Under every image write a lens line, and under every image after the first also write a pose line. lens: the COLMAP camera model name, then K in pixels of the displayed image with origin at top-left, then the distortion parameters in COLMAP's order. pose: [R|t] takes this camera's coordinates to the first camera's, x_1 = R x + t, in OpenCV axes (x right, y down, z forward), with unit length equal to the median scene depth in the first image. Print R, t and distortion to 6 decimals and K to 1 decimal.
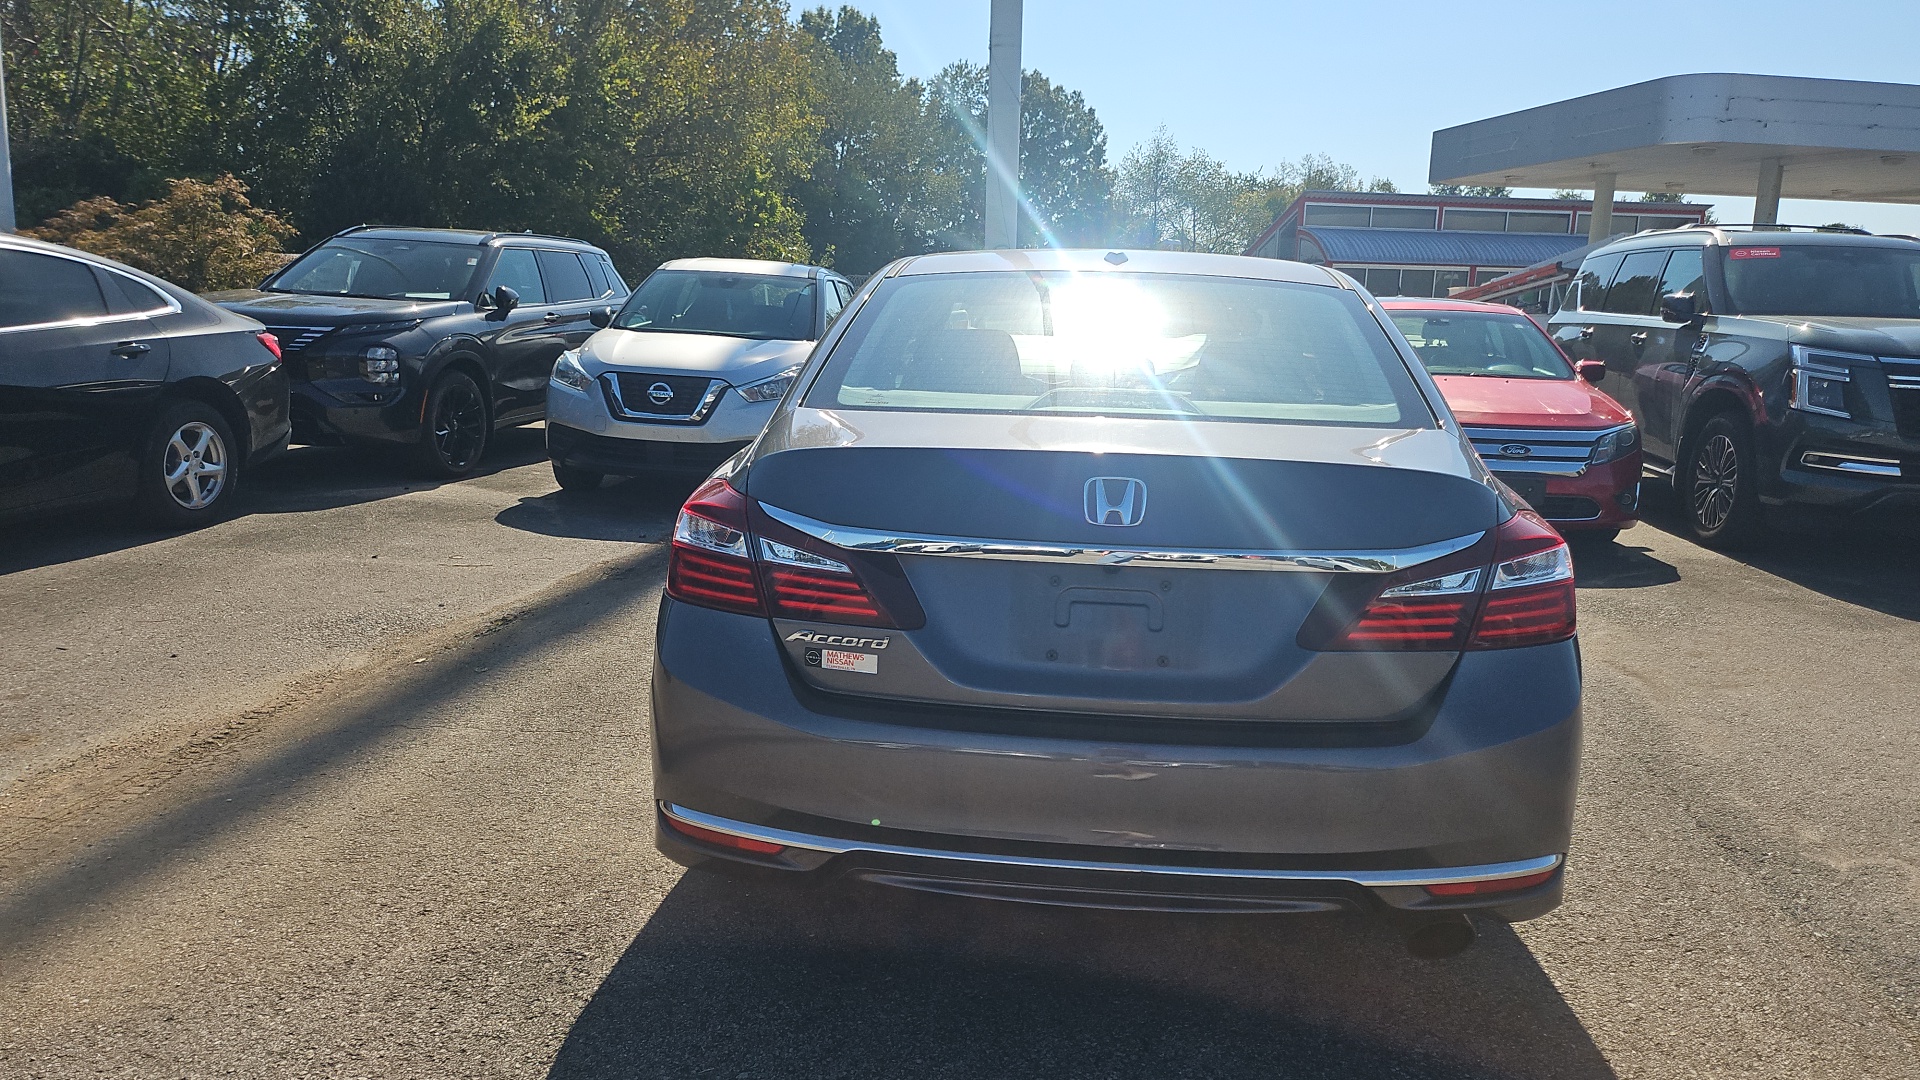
lens RADIAL K [[1389.6, 0, 977.5], [0, 1389.6, 545.2], [0, 0, 1]] dist [0.088673, -0.129156]
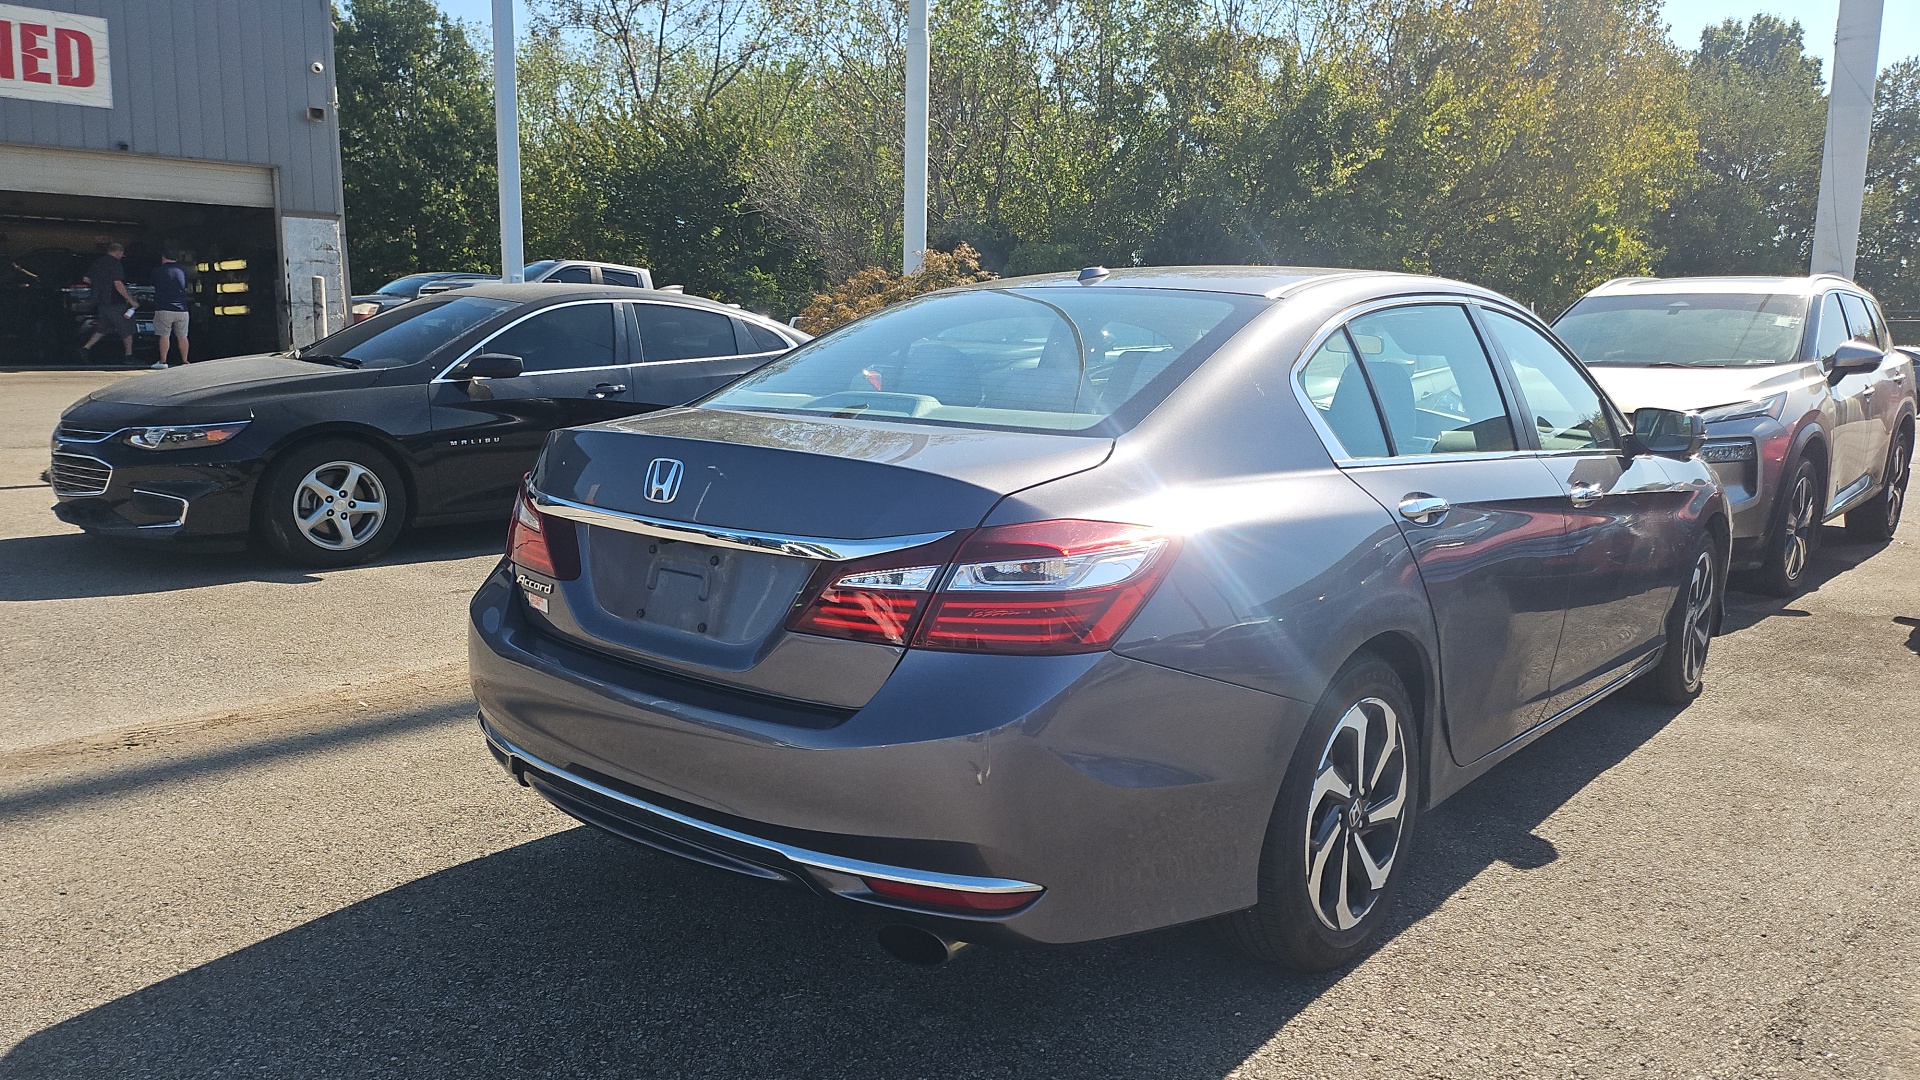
lens RADIAL K [[1363.3, 0, 960.0], [0, 1363.3, 540.0], [0, 0, 1]] dist [0.082387, -0.086259]
pose [[0.815462, 0.071052, -0.574433, 0.057395], [-0.090843, 0.995848, -0.005783, 0.000106], [0.571637, 0.056899, 0.818531, 0.014008]]
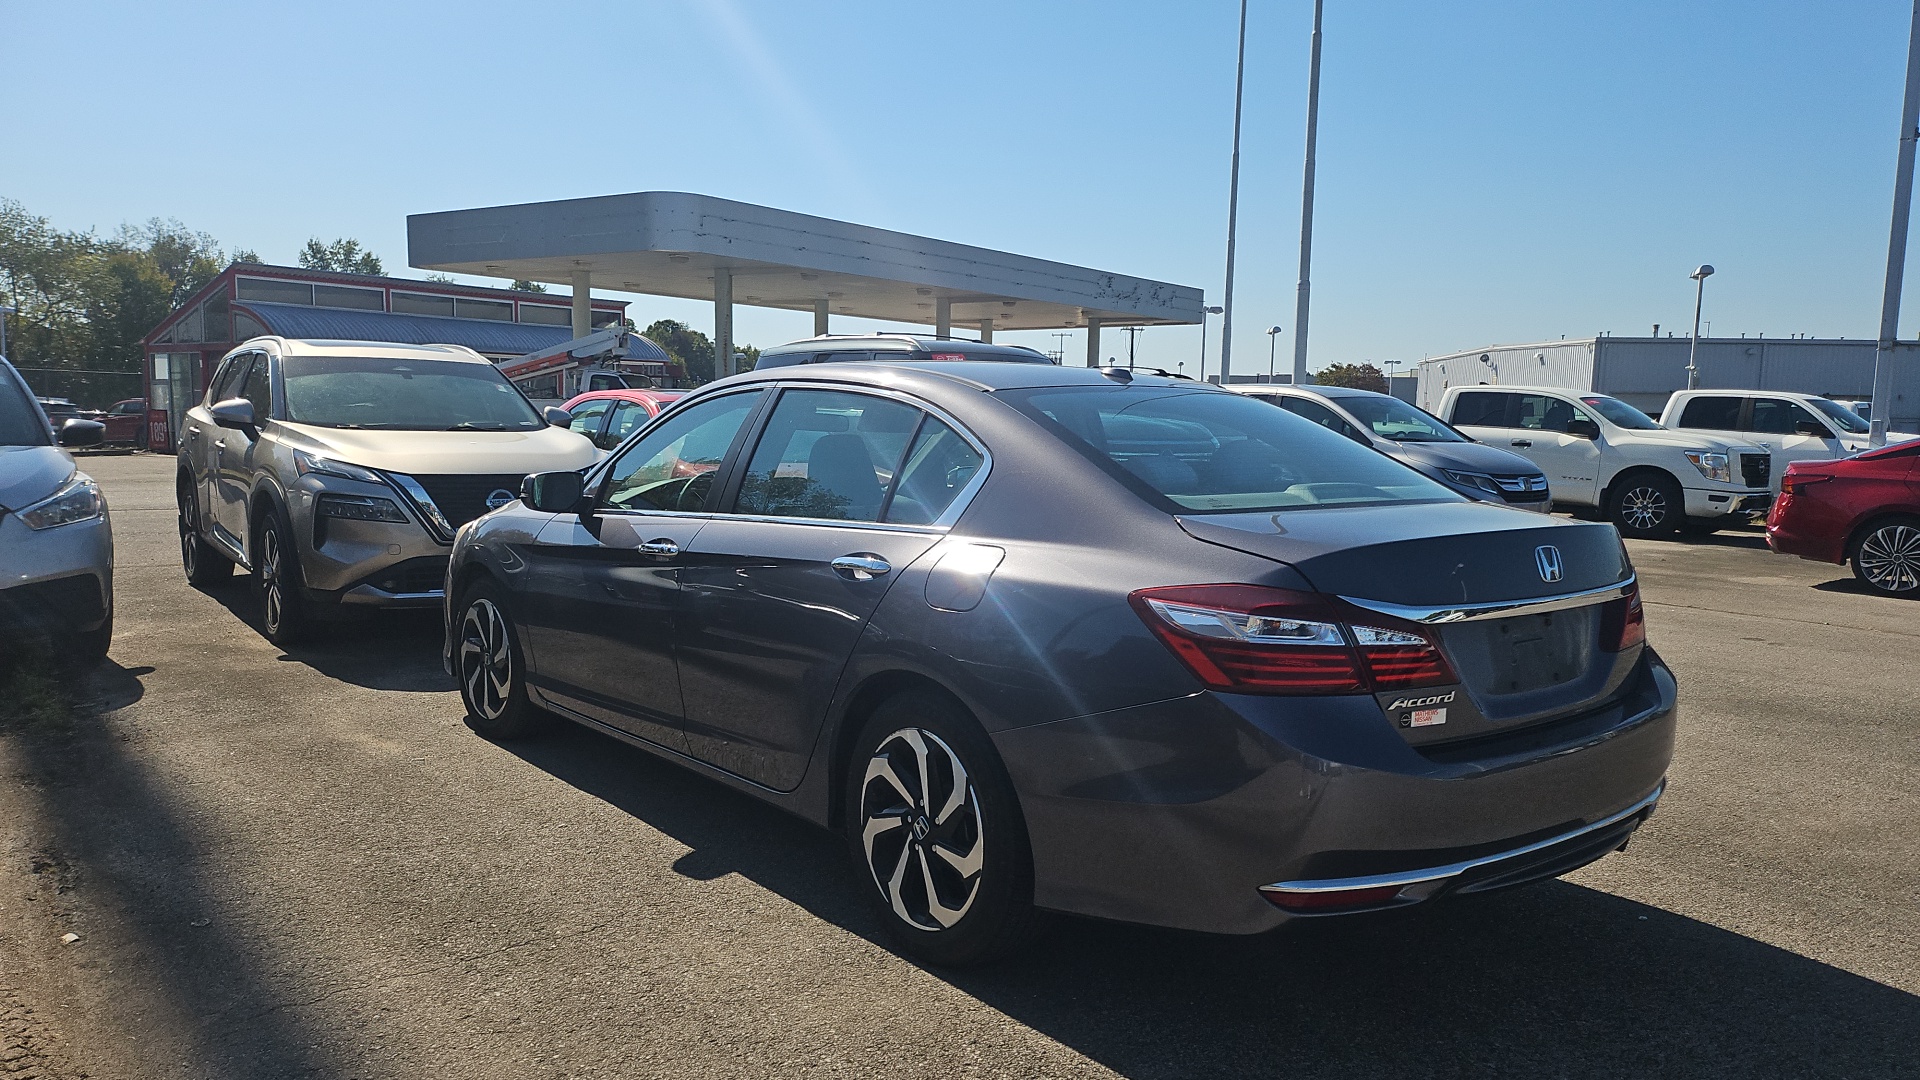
lens RADIAL K [[1389.6, 0, 977.5], [0, 1389.6, 545.2], [0, 0, 1]] dist [0.088673, -0.129156]
pose [[0.685780, -0.079959, 0.723403, -0.077654], [0.119651, 0.992809, -0.003691, -0.006740], [-0.717906, 0.089087, 0.690416, 0.027553]]
